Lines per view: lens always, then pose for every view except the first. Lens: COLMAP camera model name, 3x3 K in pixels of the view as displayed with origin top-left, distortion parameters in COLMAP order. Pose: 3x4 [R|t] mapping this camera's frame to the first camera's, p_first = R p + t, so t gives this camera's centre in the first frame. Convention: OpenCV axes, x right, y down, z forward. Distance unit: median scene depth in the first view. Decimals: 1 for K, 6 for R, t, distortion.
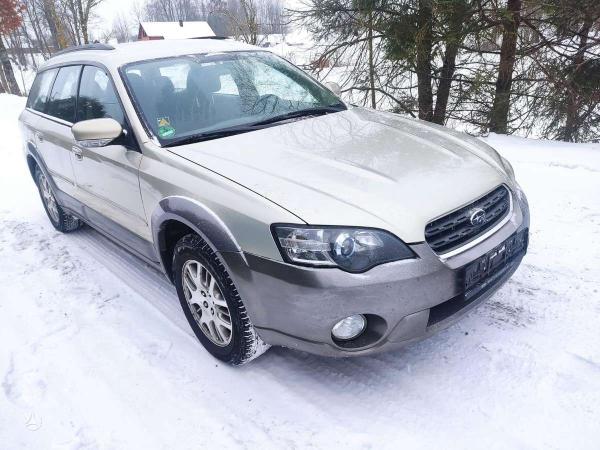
lens RADIAL K [[431.0, 0, 301.7], [0, 431.0, 226.9], [0, 0, 1]] dist [0.017669, -0.029838]
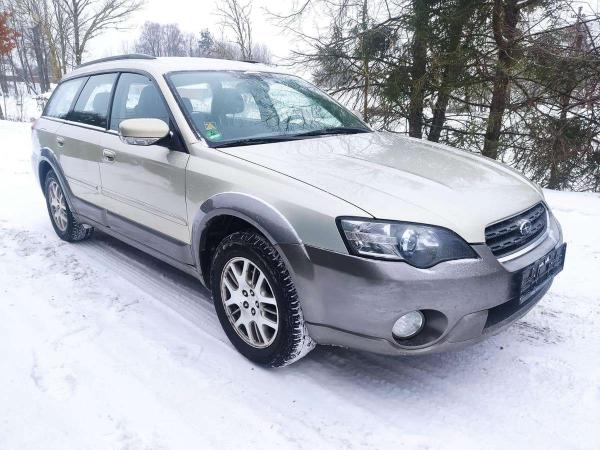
lens RADIAL K [[431.0, 0, 290.7], [0, 431.0, 234.3], [0, 0, 1]] dist [0.017669, -0.029838]
pose [[0.996756, 0.061380, 0.052057, -0.181934], [-0.056187, 0.993800, -0.095939, 0.108098], [-0.057623, 0.092703, 0.994025, -0.003649]]
